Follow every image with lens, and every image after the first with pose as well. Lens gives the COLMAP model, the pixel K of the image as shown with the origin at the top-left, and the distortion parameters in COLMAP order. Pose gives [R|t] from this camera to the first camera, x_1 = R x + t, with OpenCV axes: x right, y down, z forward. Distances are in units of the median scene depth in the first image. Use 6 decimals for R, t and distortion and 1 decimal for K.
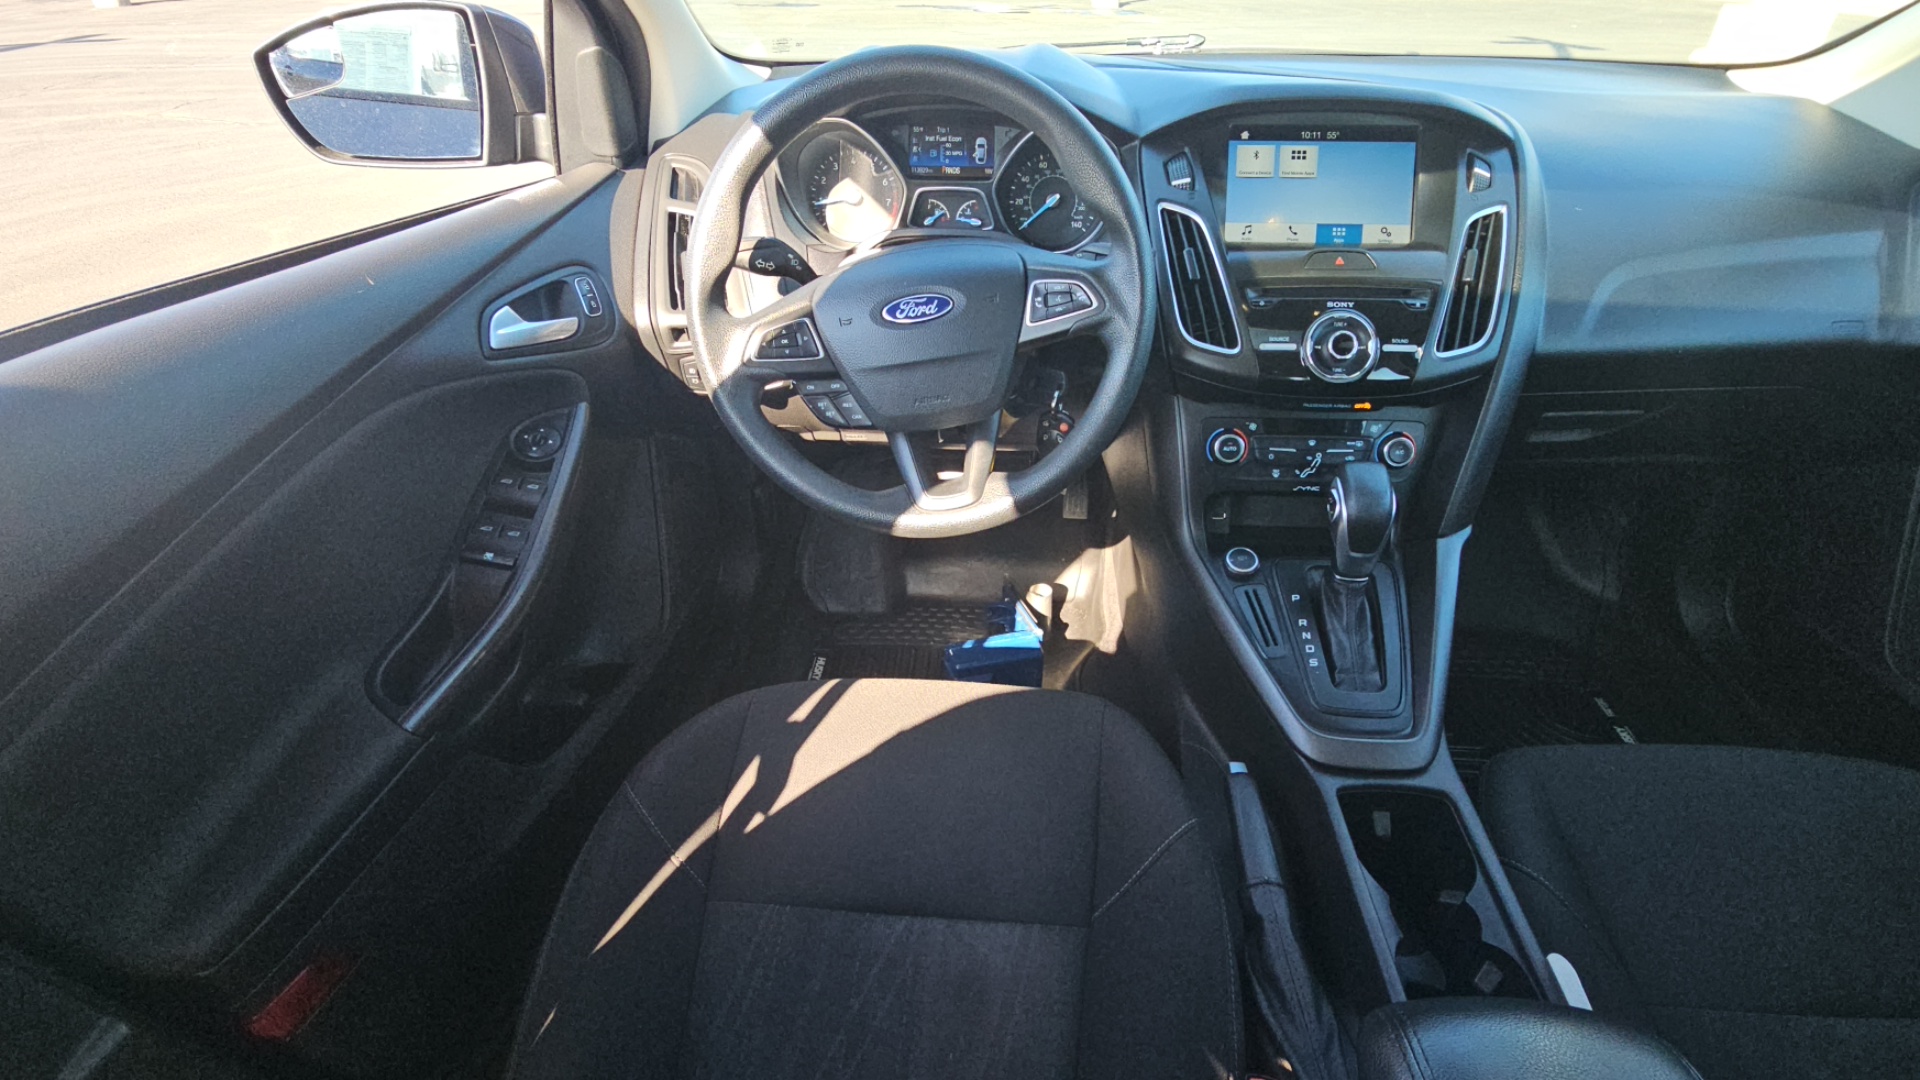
lens RADIAL K [[856.4, 0, 980.2], [0, 856.4, 544.7], [0, 0, 1]] dist [0.011106, -0.008136]
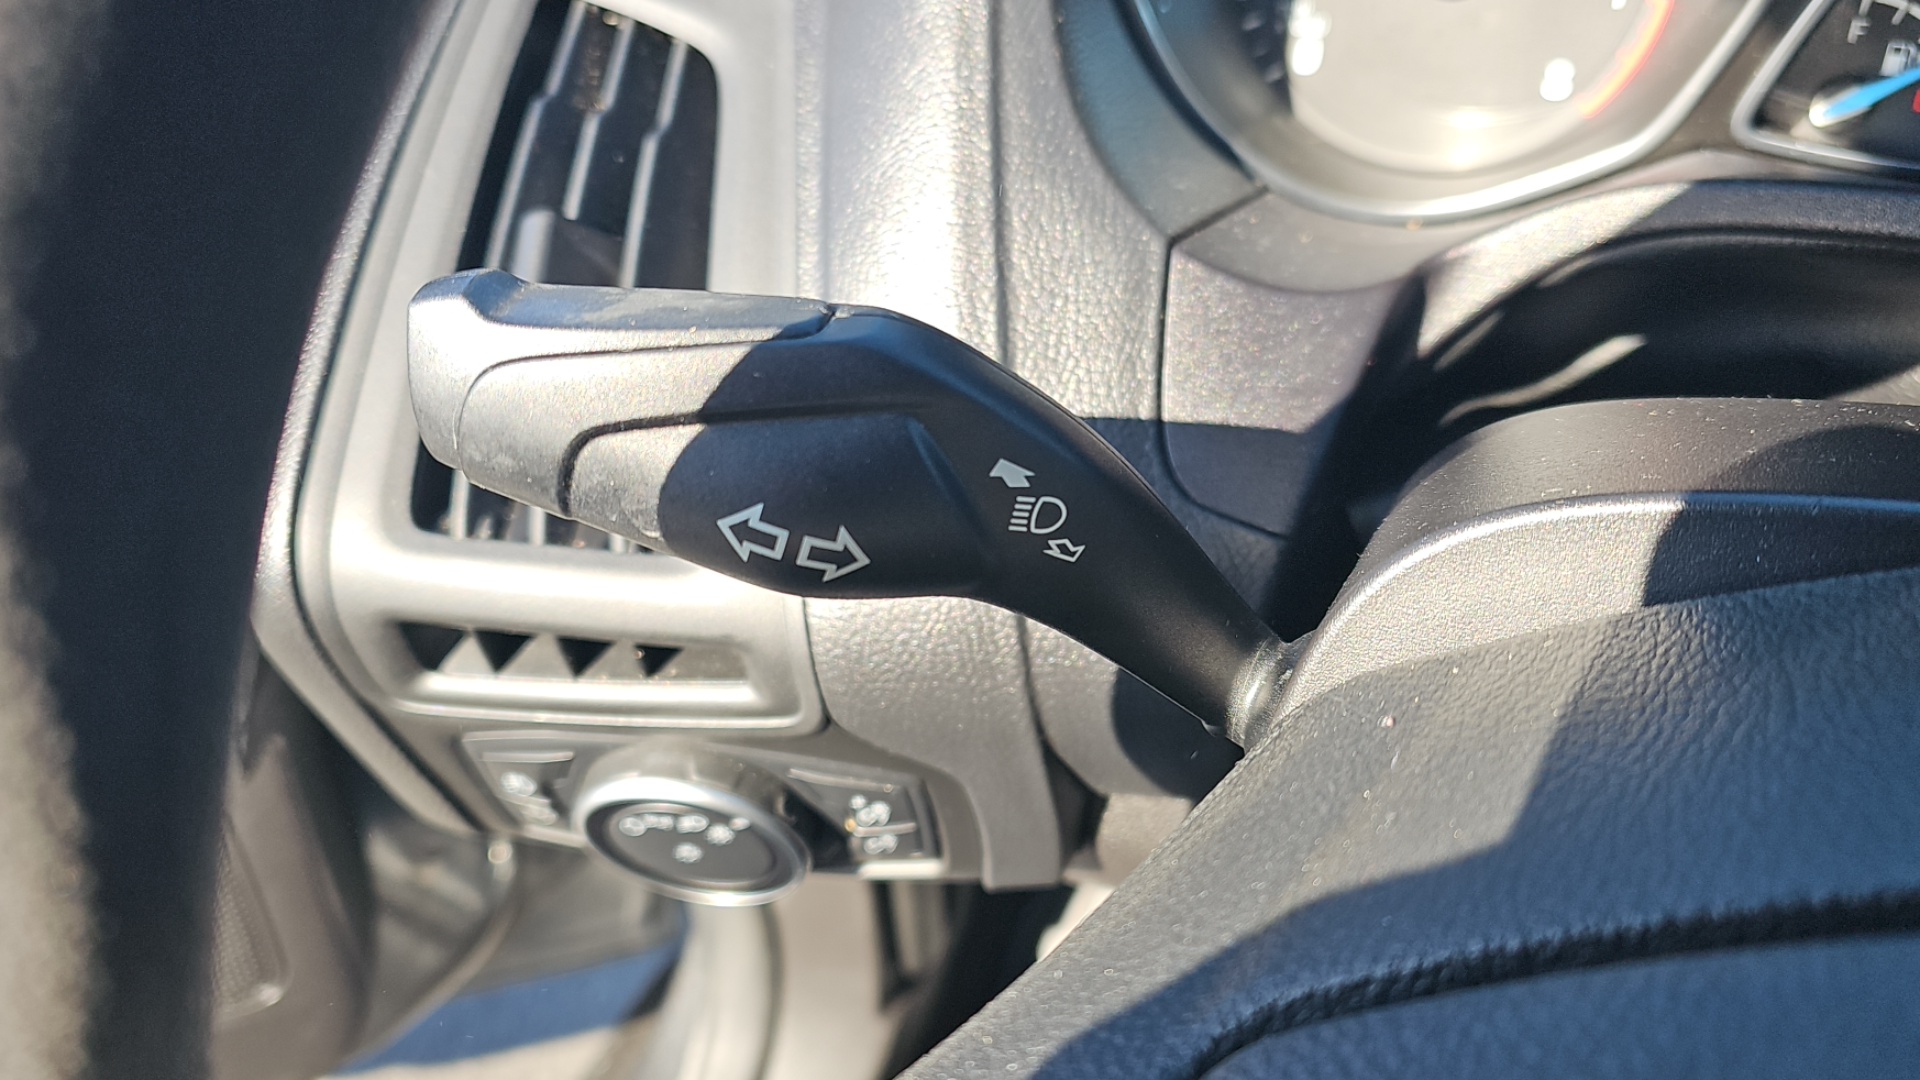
lens RADIAL K [[1470.4, 0, 952.7], [0, 1470.4, 546.1], [0, 0, 1]] dist [0.087234, -0.182343]
pose [[0.941333, 0.163391, -0.295289, -0.154671], [-0.156595, 0.986559, 0.046687, -0.314217], [0.298948, 0.002292, 0.954267, 0.747207]]
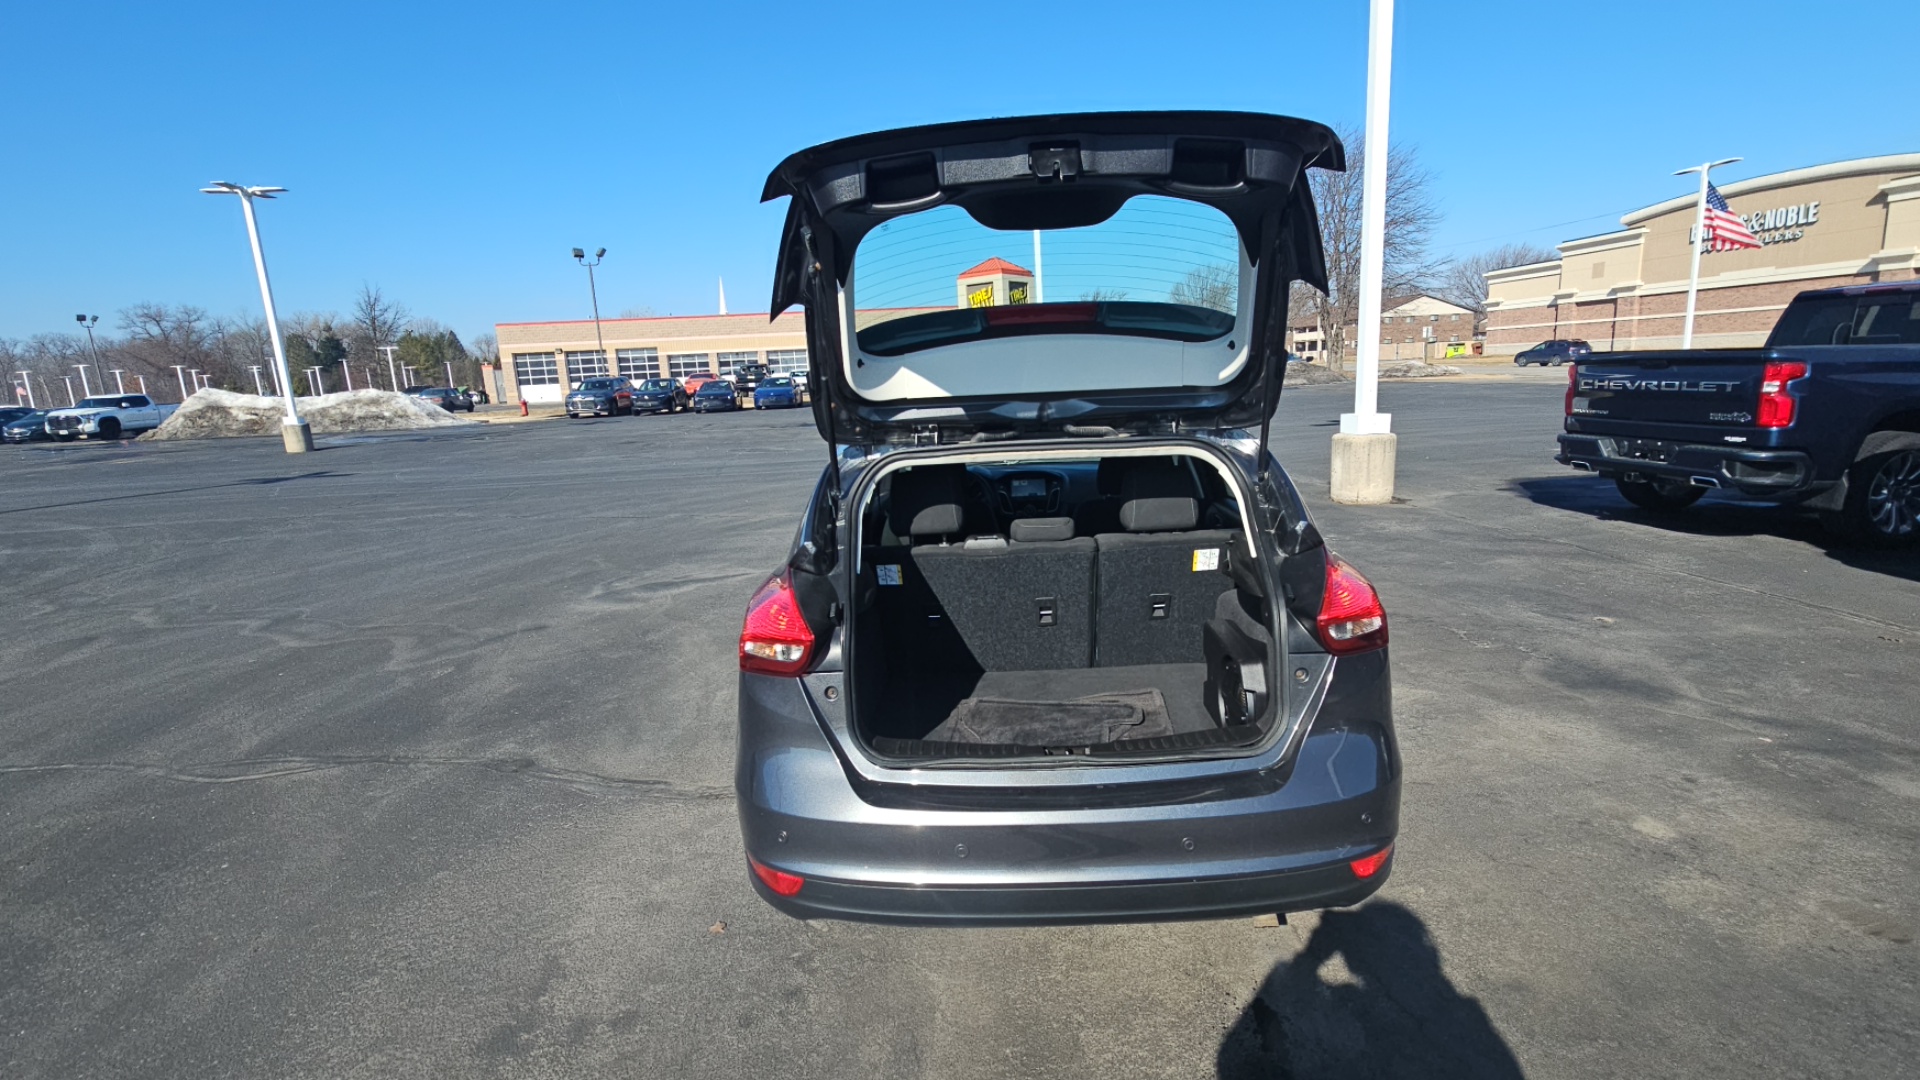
lens RADIAL K [[851.7, 0, 977.7], [0, 851.7, 544.3], [0, 0, 1]] dist [0.006309, -0.003738]
pose [[0.998131, -0.056286, 0.023784, -0.075563], [0.061104, 0.917885, -0.392115, 2.042667], [0.000239, 0.392836, 0.919609, -3.877124]]
